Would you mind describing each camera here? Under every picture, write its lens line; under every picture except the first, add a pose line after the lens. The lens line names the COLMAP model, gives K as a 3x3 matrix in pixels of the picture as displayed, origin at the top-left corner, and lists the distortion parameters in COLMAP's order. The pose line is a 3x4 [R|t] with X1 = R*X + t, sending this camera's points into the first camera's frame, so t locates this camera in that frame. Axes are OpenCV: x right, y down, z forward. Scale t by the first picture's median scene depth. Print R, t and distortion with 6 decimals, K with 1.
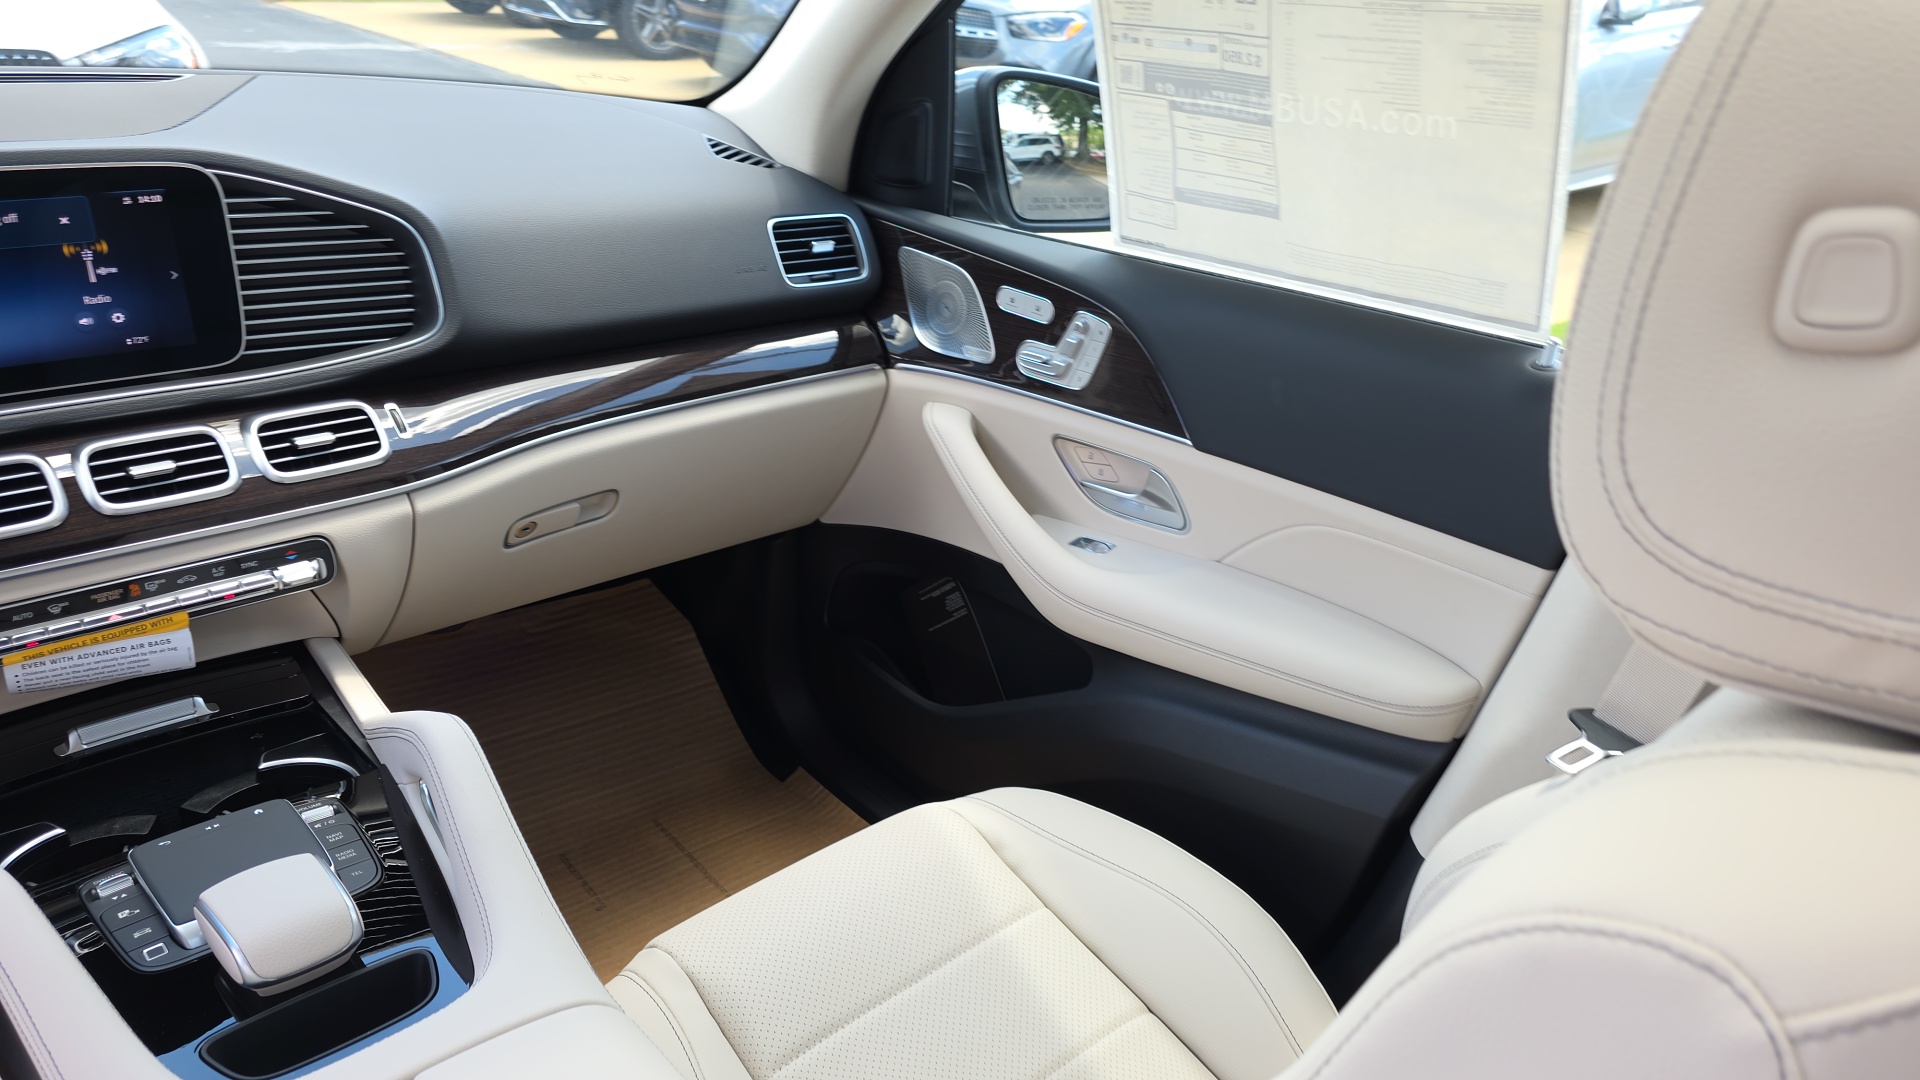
lens RADIAL K [[1291.3, 0, 985.9], [0, 1291.3, 559.8], [0, 0, 1]] dist [0.065869, -0.069687]
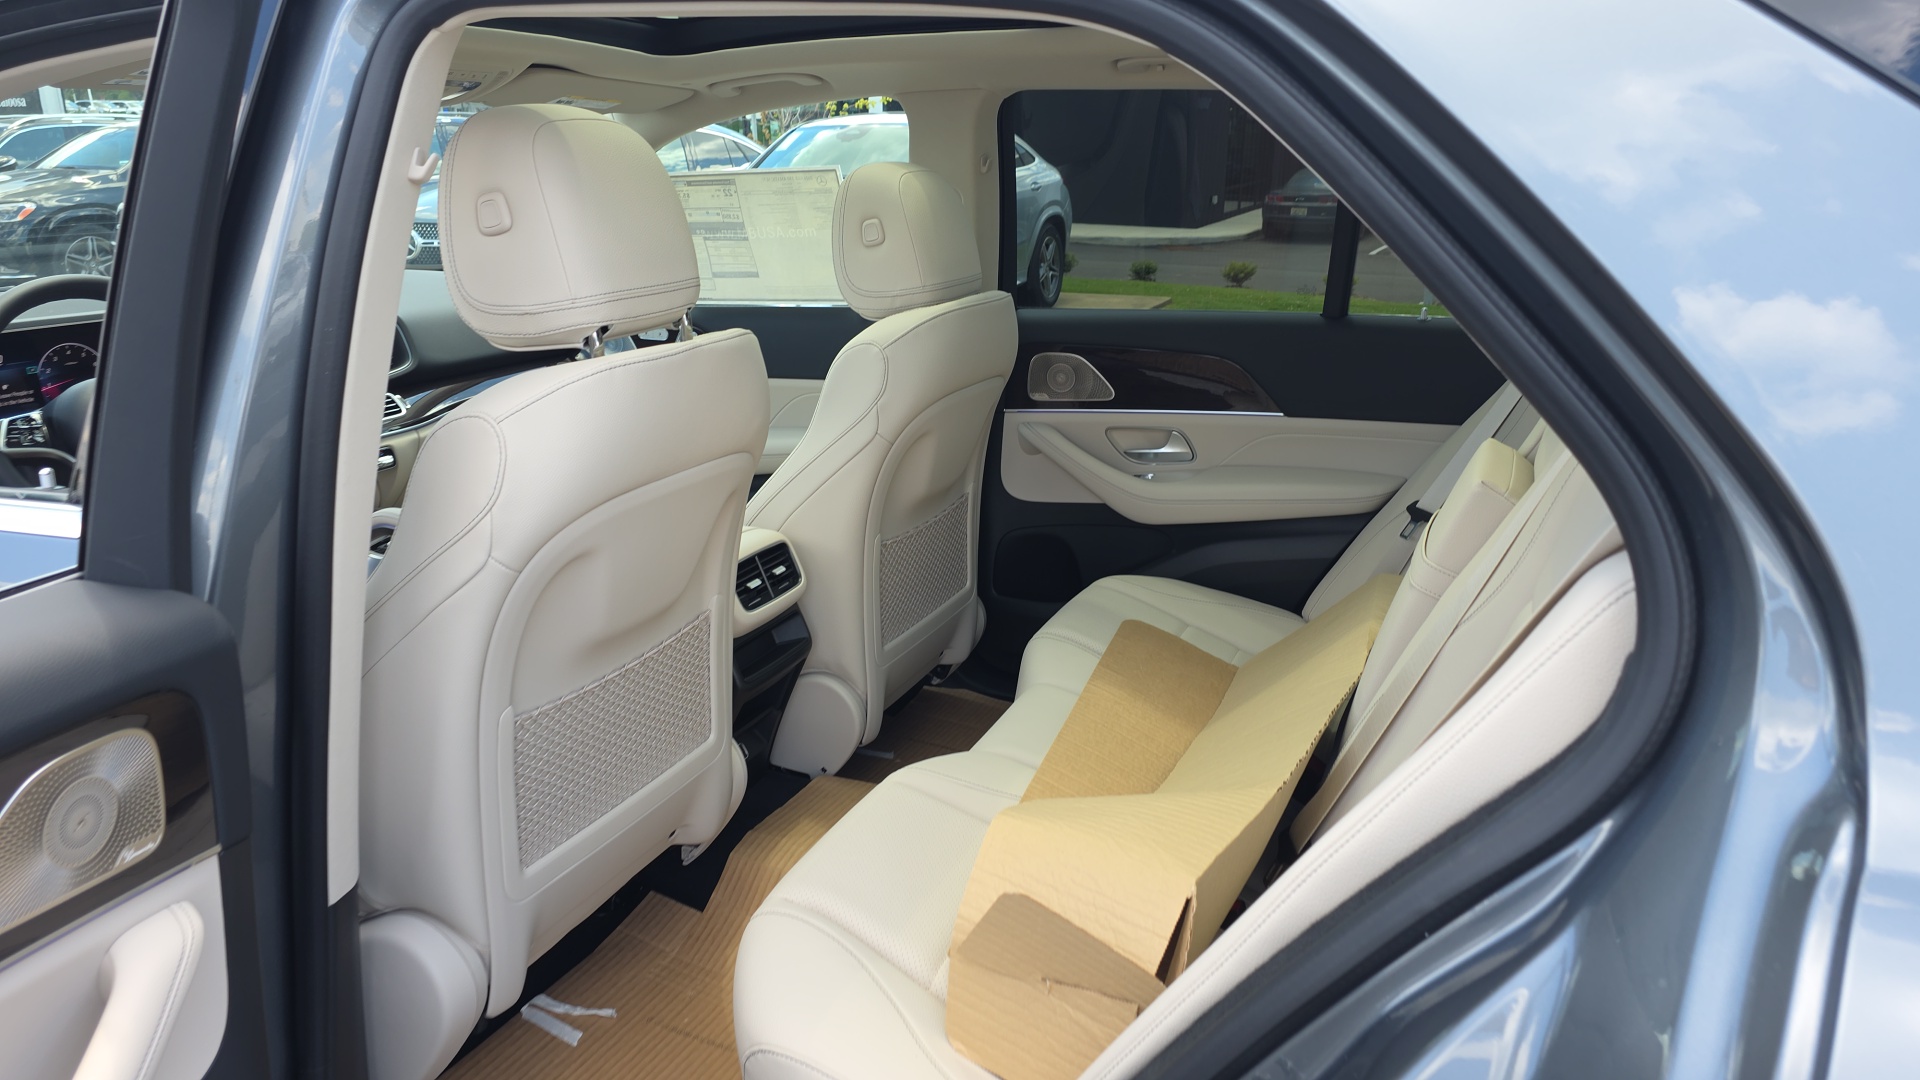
lens RADIAL K [[1291.3, 0, 962.0], [0, 1291.3, 537.0], [0, 0, 1]] dist [0.065869, -0.069687]
pose [[0.914058, -0.187299, 0.359747, -0.418492], [0.237973, 0.965928, -0.101748, 0.582328], [-0.328432, 0.178613, 0.927486, -1.380610]]
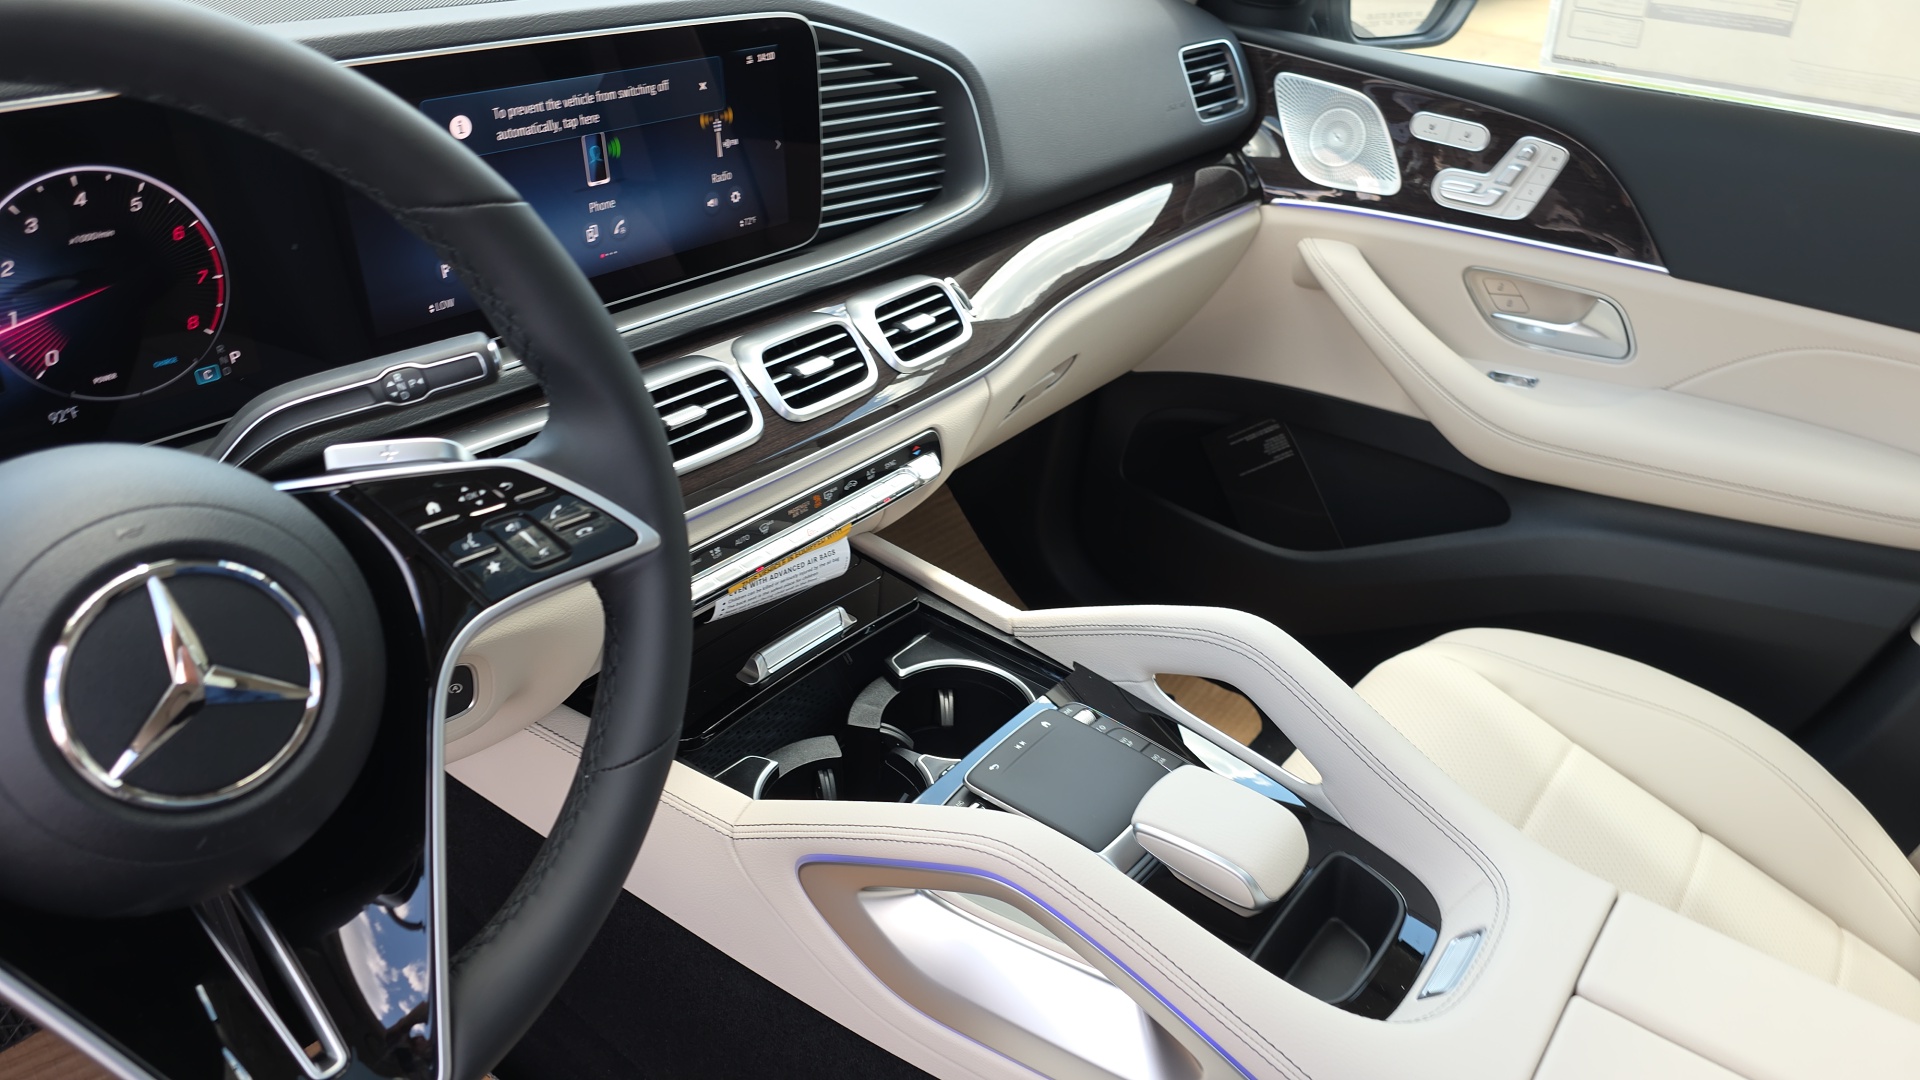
lens RADIAL K [[1291.3, 0, 960.0], [0, 1291.3, 539.4], [0, 0, 1]] dist [0.065869, -0.069687]
pose [[0.988166, -0.076148, 0.133152, -0.582390], [0.059015, 0.989991, 0.128199, -0.052625], [-0.141582, -0.118824, 0.982769, 0.077178]]
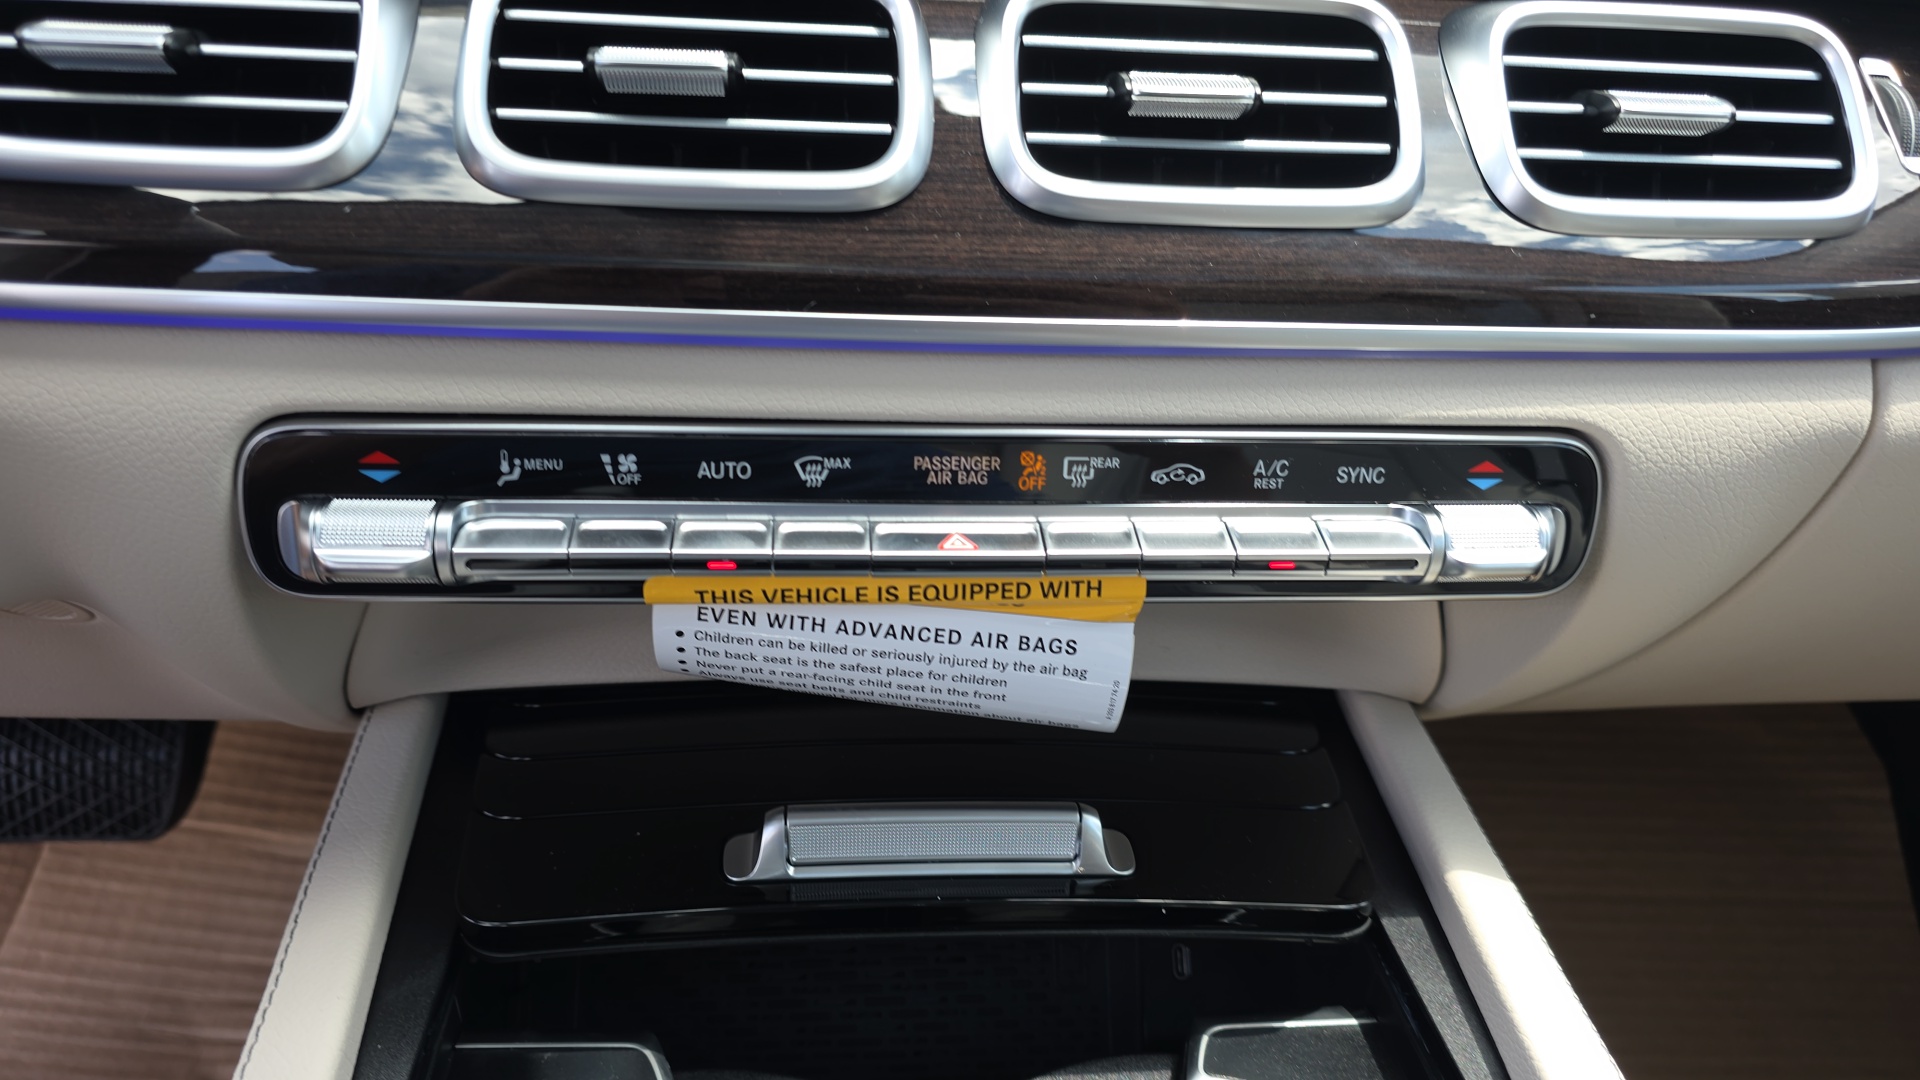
lens RADIAL K [[1291.3, 0, 946.6], [0, 1291.3, 529.3], [0, 0, 1]] dist [0.065869, -0.069687]
pose [[0.786568, 0.272165, -0.554289, -0.426827], [-0.262059, 0.959913, 0.099455, 0.009860], [0.559138, 0.067028, 0.826361, 0.639512]]
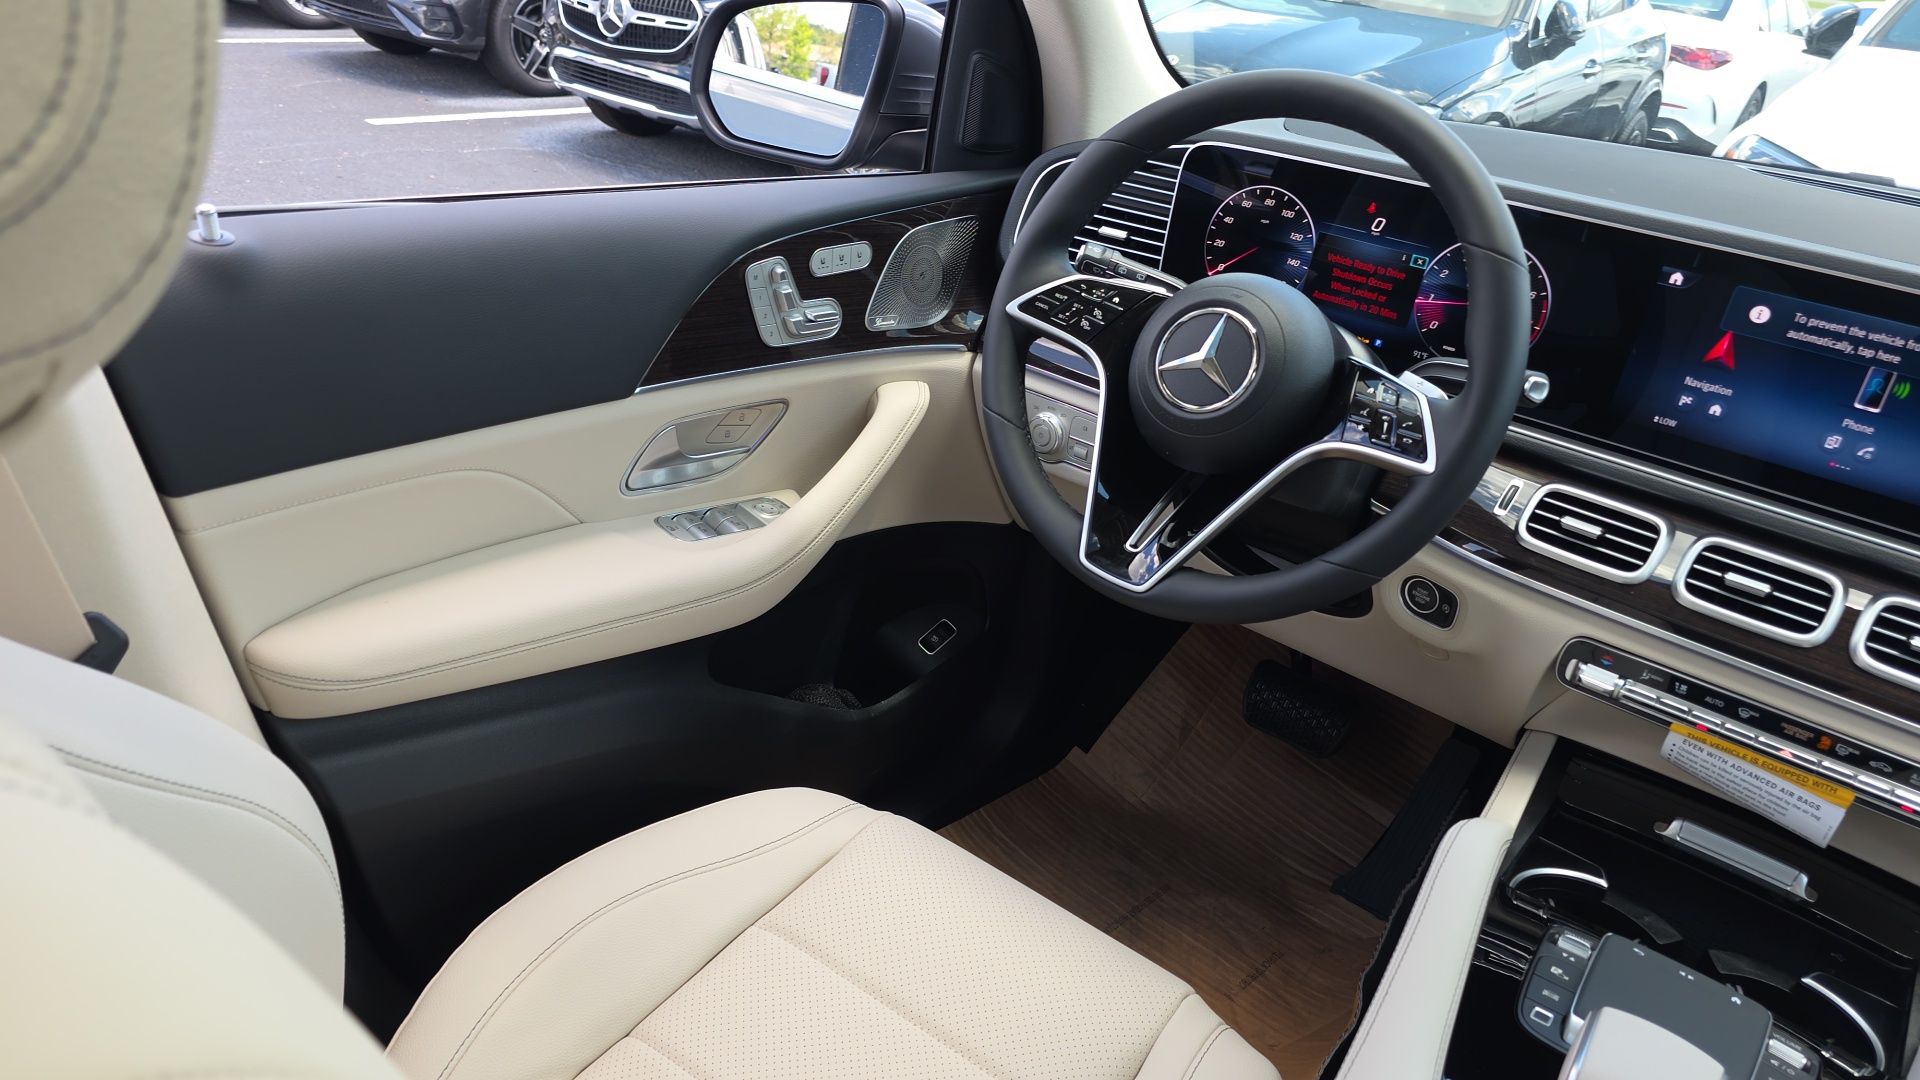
lens RADIAL K [[1291.3, 0, 939.1], [0, 1291.3, 549.2], [0, 0, 1]] dist [0.065869, -0.069687]
pose [[0.132308, 0.391373, -0.910671, 0.051285], [-0.510905, 0.814228, 0.275698, -0.021119], [0.849394, 0.428789, 0.307684, 0.106698]]
